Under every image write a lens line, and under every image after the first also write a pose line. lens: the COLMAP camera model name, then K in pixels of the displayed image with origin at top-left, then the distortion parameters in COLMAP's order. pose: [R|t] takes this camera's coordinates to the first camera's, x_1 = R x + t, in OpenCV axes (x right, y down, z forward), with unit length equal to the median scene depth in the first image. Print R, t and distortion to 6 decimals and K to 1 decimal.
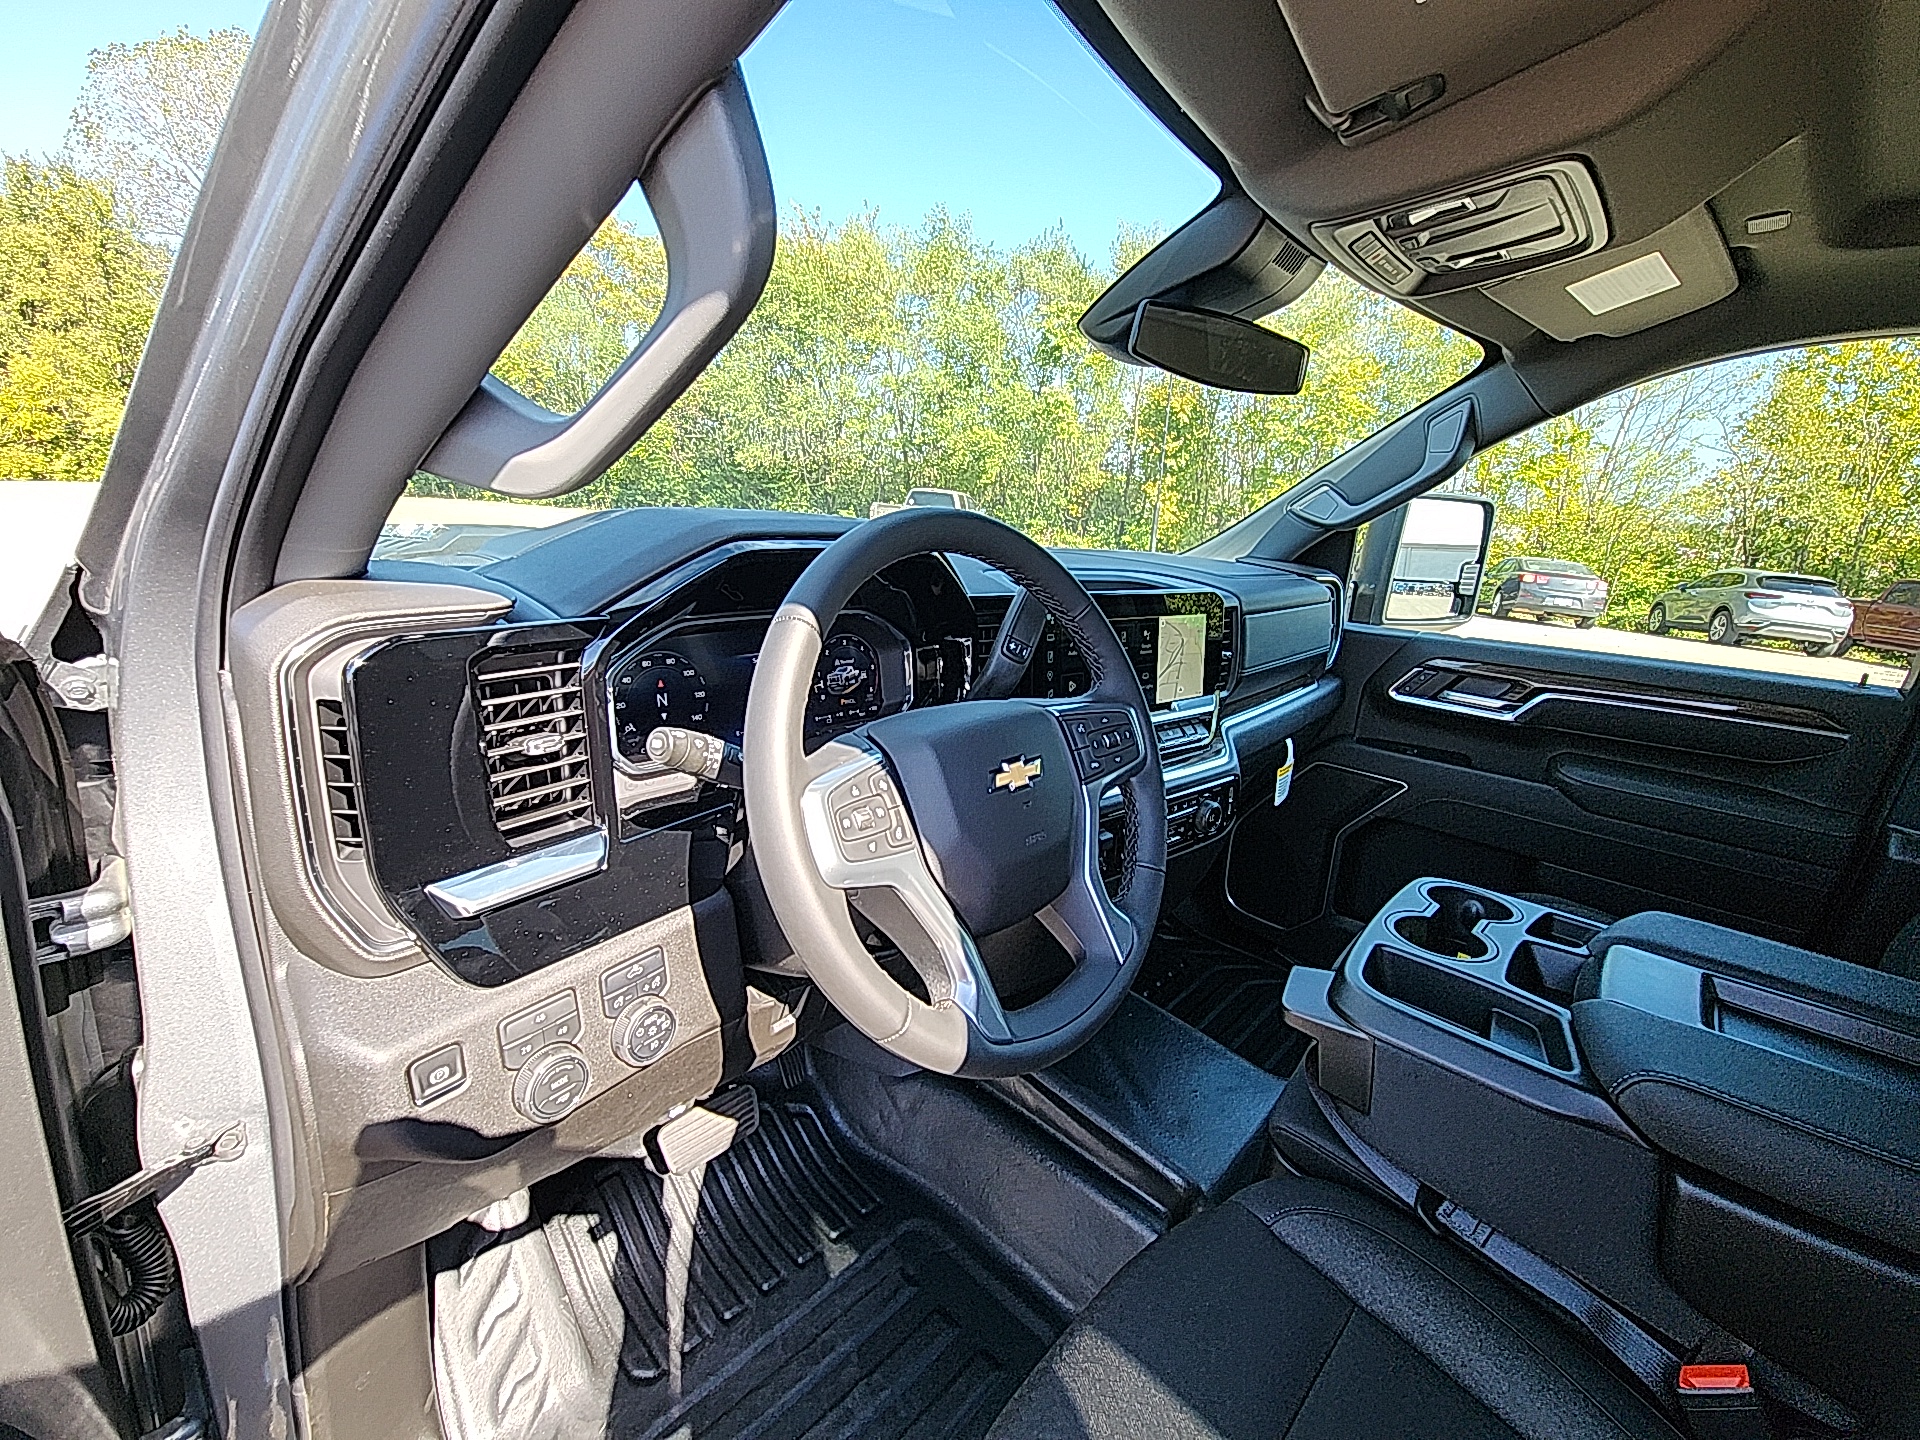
lens RADIAL K [[777.2, 0, 950.4], [0, 777.2, 701.6], [0, 0, 1]] dist [0.009549, -0.006815]
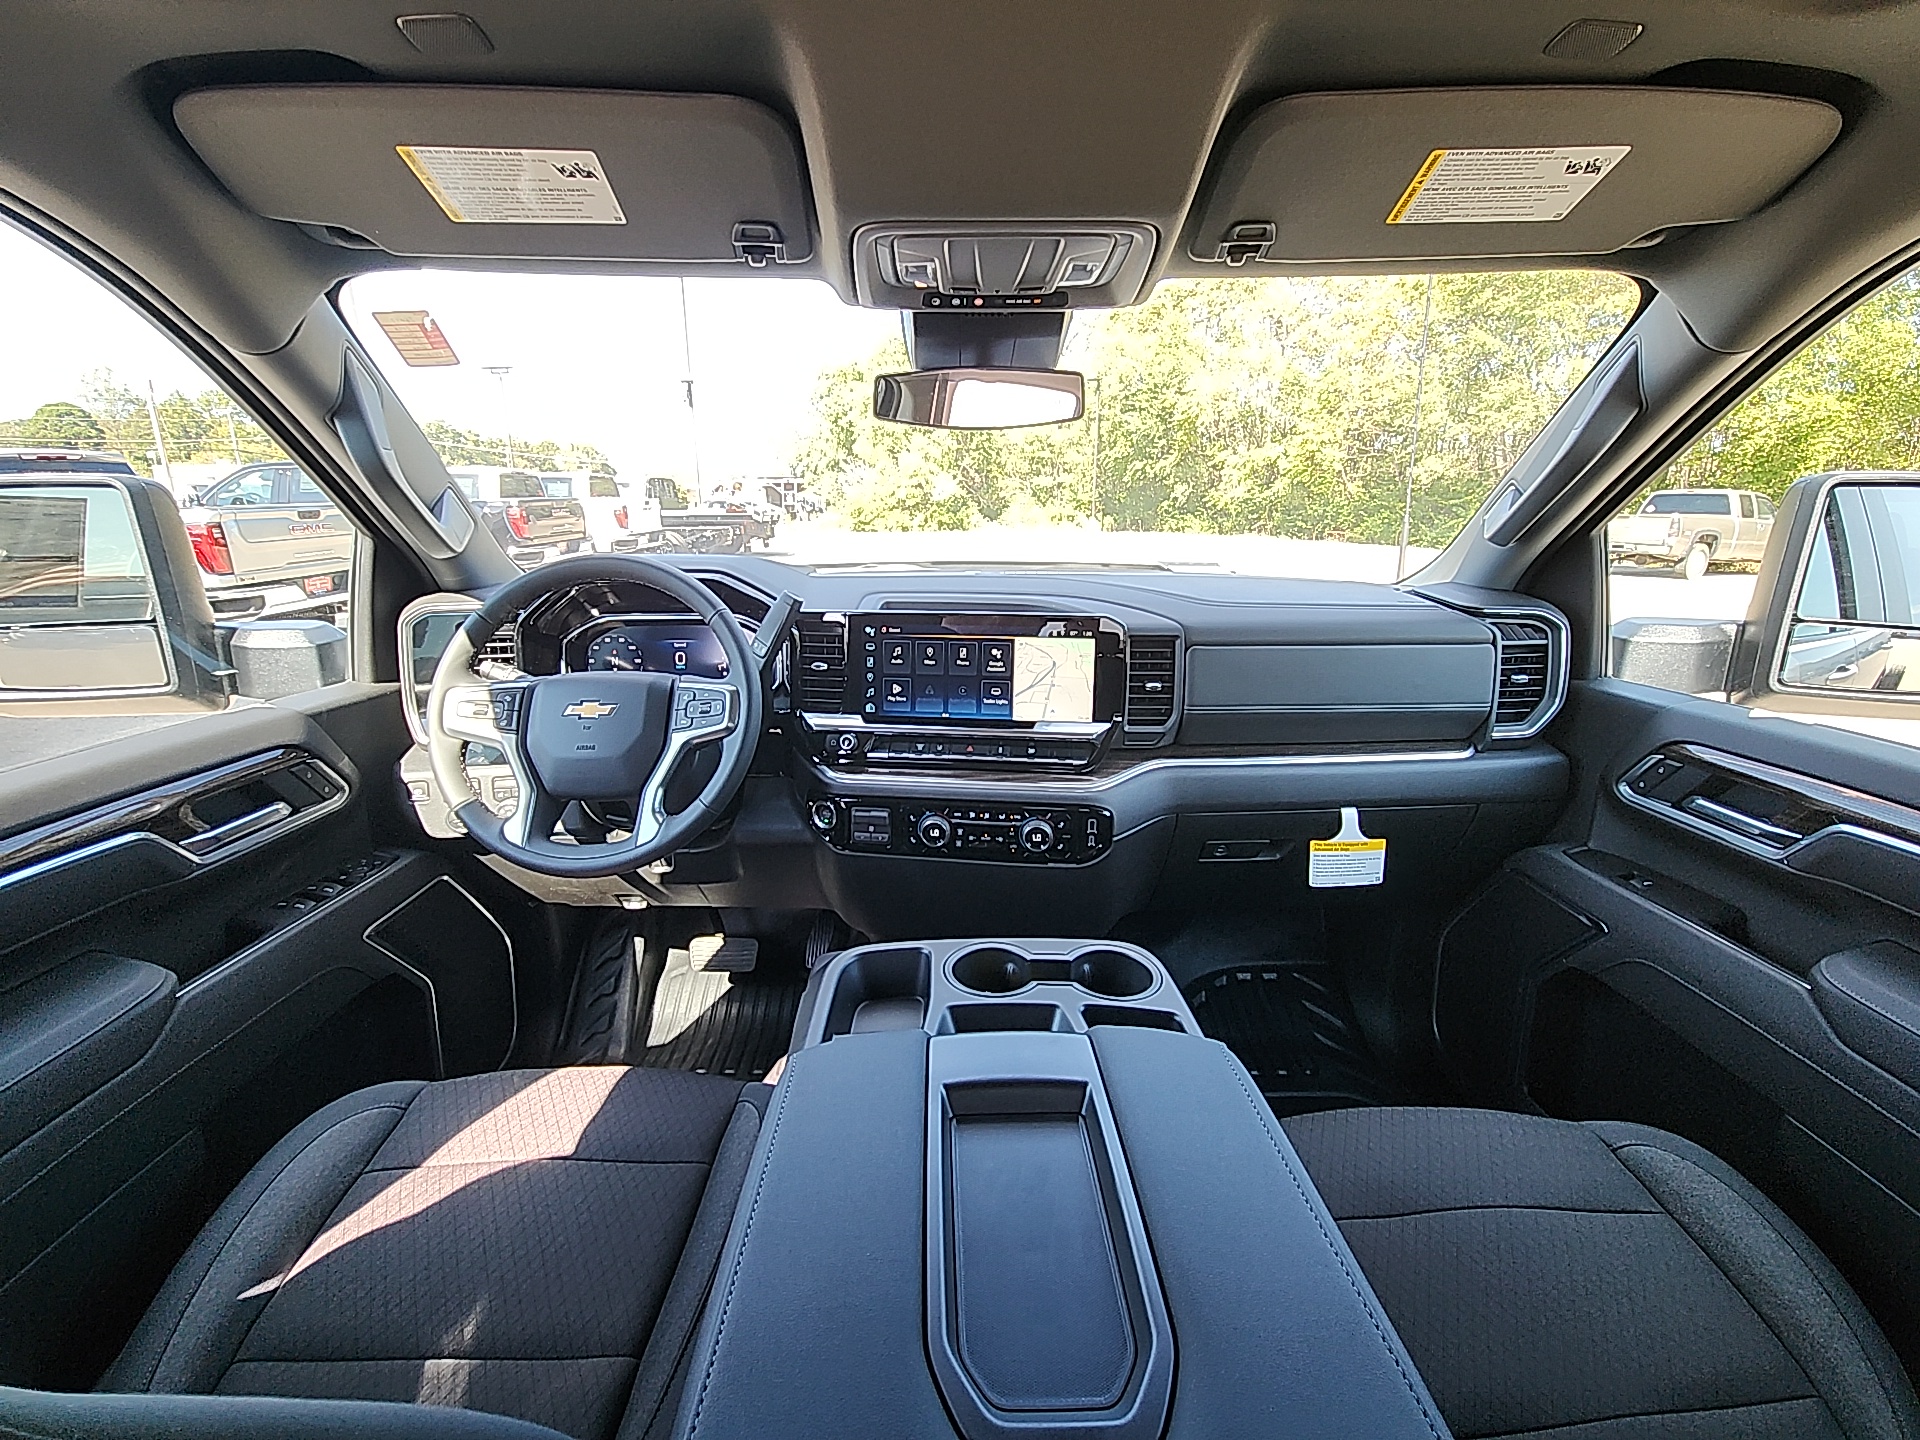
lens RADIAL K [[780.4, 0, 945.7], [0, 780.4, 693.5], [0, 0, 1]] dist [0.002652, 0.000156]
pose [[0.685775, 0.101567, -0.720692, 1.194692], [-0.132802, 0.991053, 0.013301, -0.043234], [0.715595, 0.086587, 0.693127, 0.239744]]
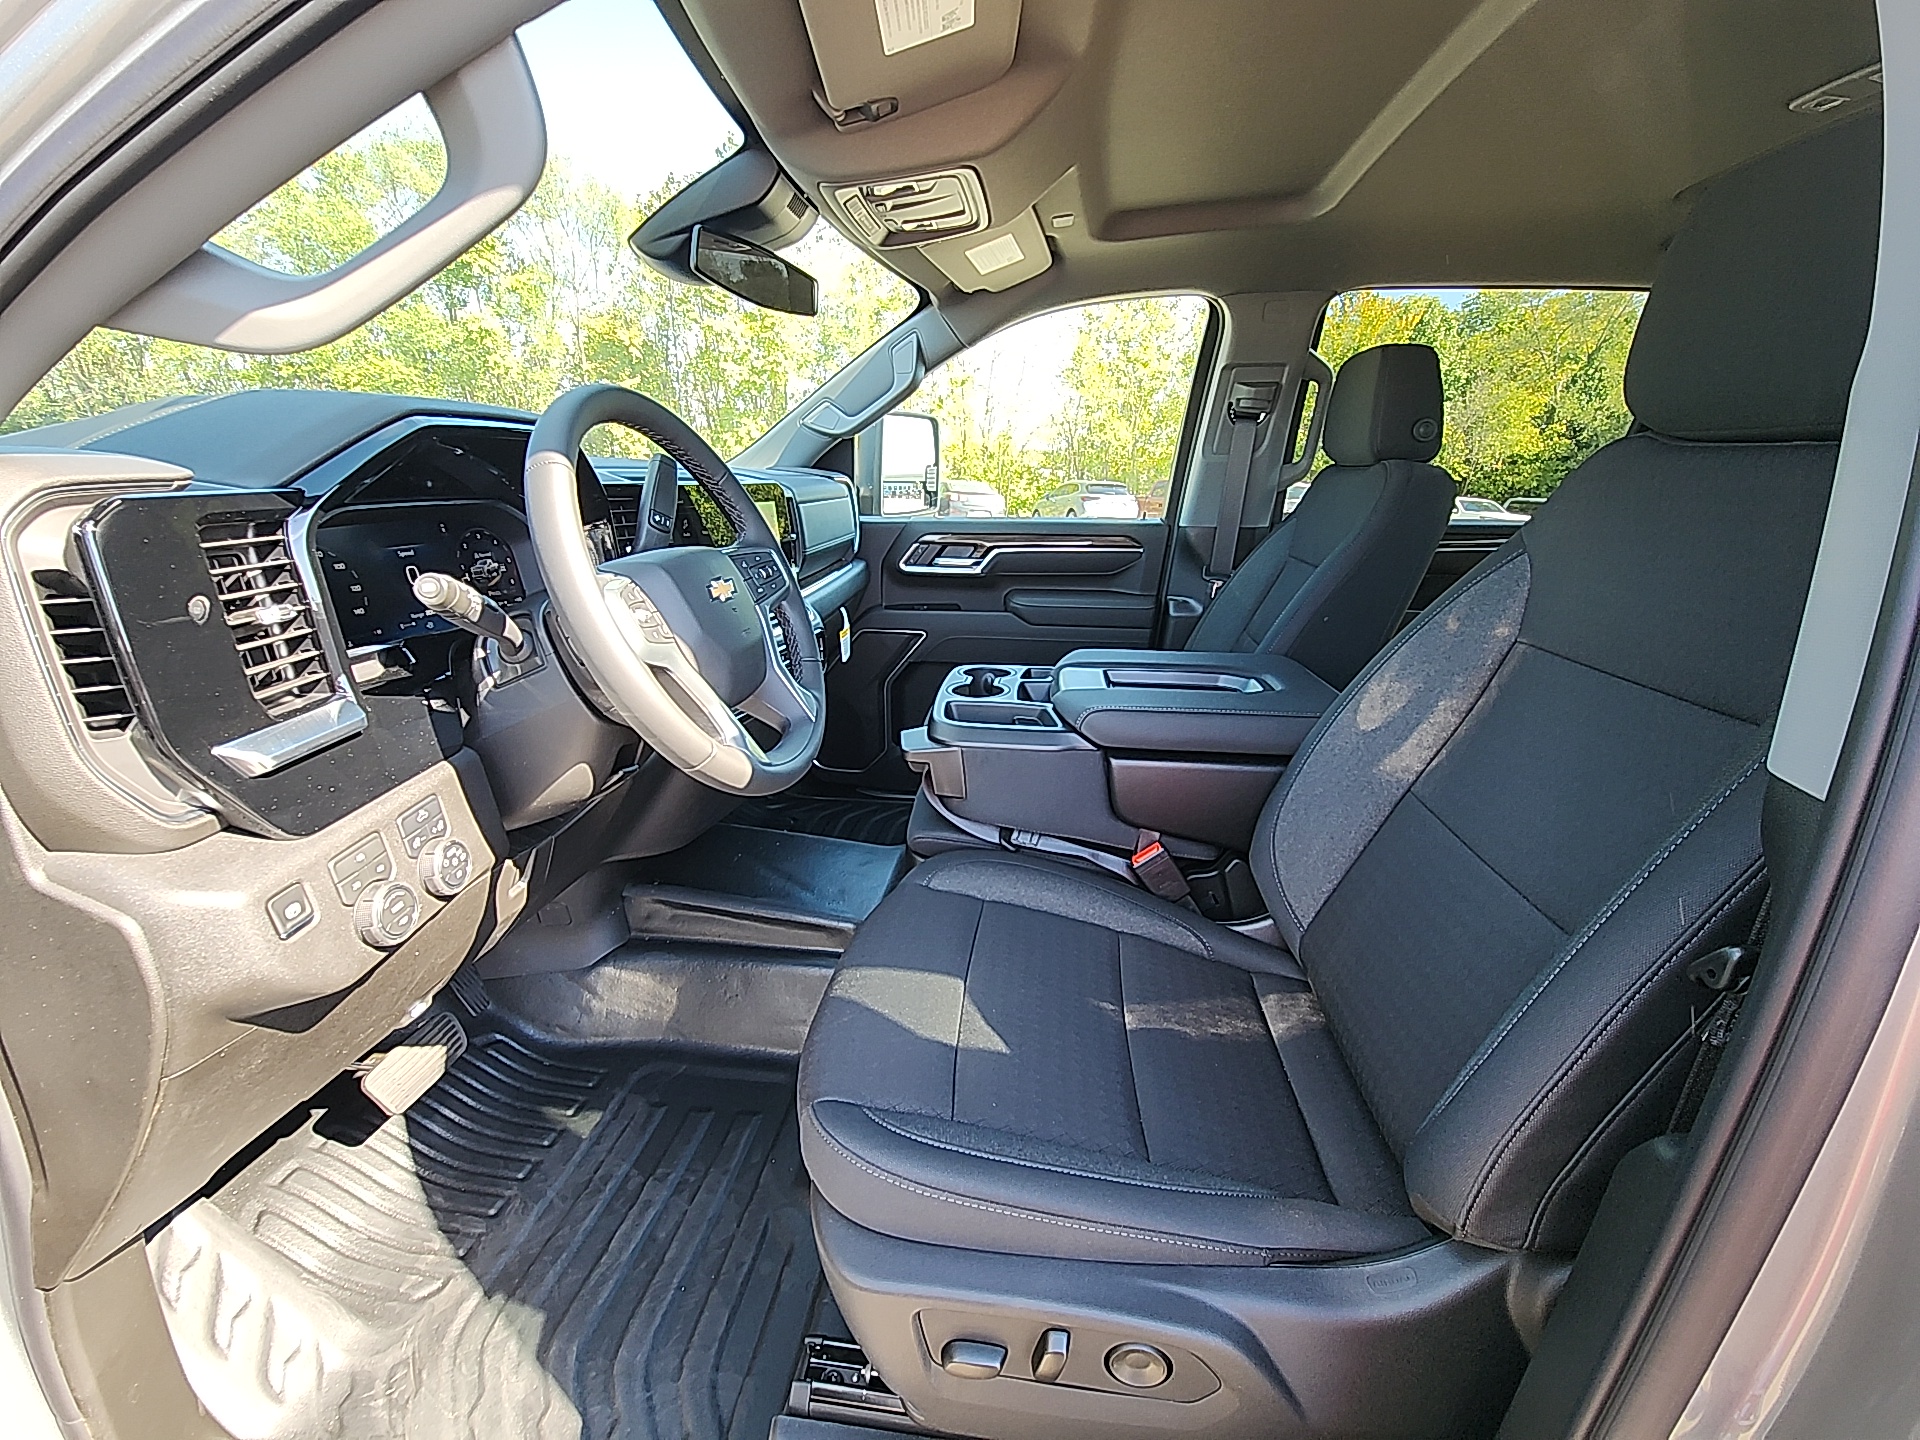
lens RADIAL K [[772.2, 0, 956.6], [0, 772.2, 702.5], [0, 0, 1]] dist [0.001414, 0.000153]
pose [[0.800694, -0.215644, 0.558916, -0.241978], [0.175012, 0.976467, 0.126026, 0.119905], [-0.572940, -0.003091, 0.819592, -0.202951]]
